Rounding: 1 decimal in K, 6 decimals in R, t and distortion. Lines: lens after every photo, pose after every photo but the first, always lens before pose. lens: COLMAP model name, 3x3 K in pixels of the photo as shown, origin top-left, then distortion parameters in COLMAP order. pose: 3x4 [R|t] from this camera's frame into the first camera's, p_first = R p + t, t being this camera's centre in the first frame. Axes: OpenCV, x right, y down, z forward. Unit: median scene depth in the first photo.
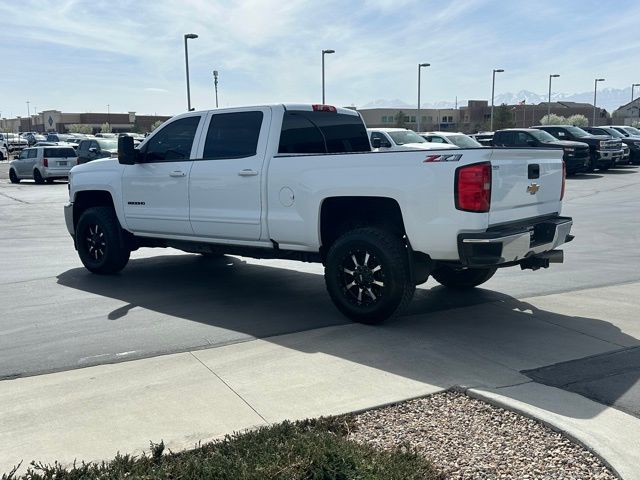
lens RADIAL K [[646.5, 0, 317.3], [0, 646.5, 230.4], [0, 0, 1]] dist [0.190573, -0.381828]
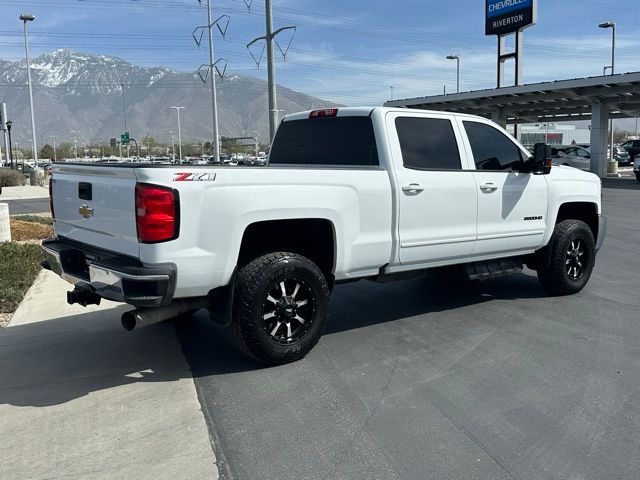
lens RADIAL K [[647.5, 0, 320.0], [0, 647.5, 240.0], [0, 0, 1]] dist [0.175611, -0.363179]
pose [[-0.207124, 0.133996, -0.969095, 1.061972], [-0.107322, 0.981485, 0.158647, -0.188756], [0.972410, 0.136865, -0.188909, 1.413087]]
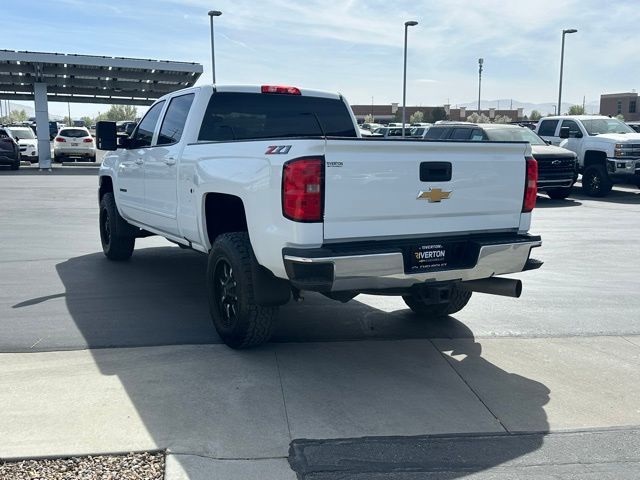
lens RADIAL K [[646.5, 0, 317.3], [0, 646.5, 230.4], [0, 0, 1]] dist [0.190573, -0.381828]
pose [[0.924459, 0.068652, -0.375050, 0.468781], [-0.062939, 0.997639, 0.027476, -0.034167], [0.376050, -0.001795, 0.926597, 0.257993]]
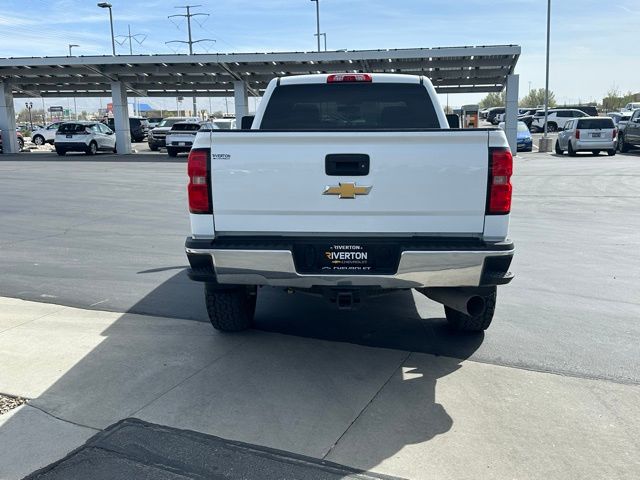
lens RADIAL K [[646.5, 0, 317.3], [0, 646.5, 230.4], [0, 0, 1]] dist [0.190573, -0.381828]
pose [[0.580677, 0.125723, -0.804368, 0.823317], [-0.089311, 0.991878, 0.090557, -0.077712], [0.809221, 0.019254, 0.587189, 0.565780]]
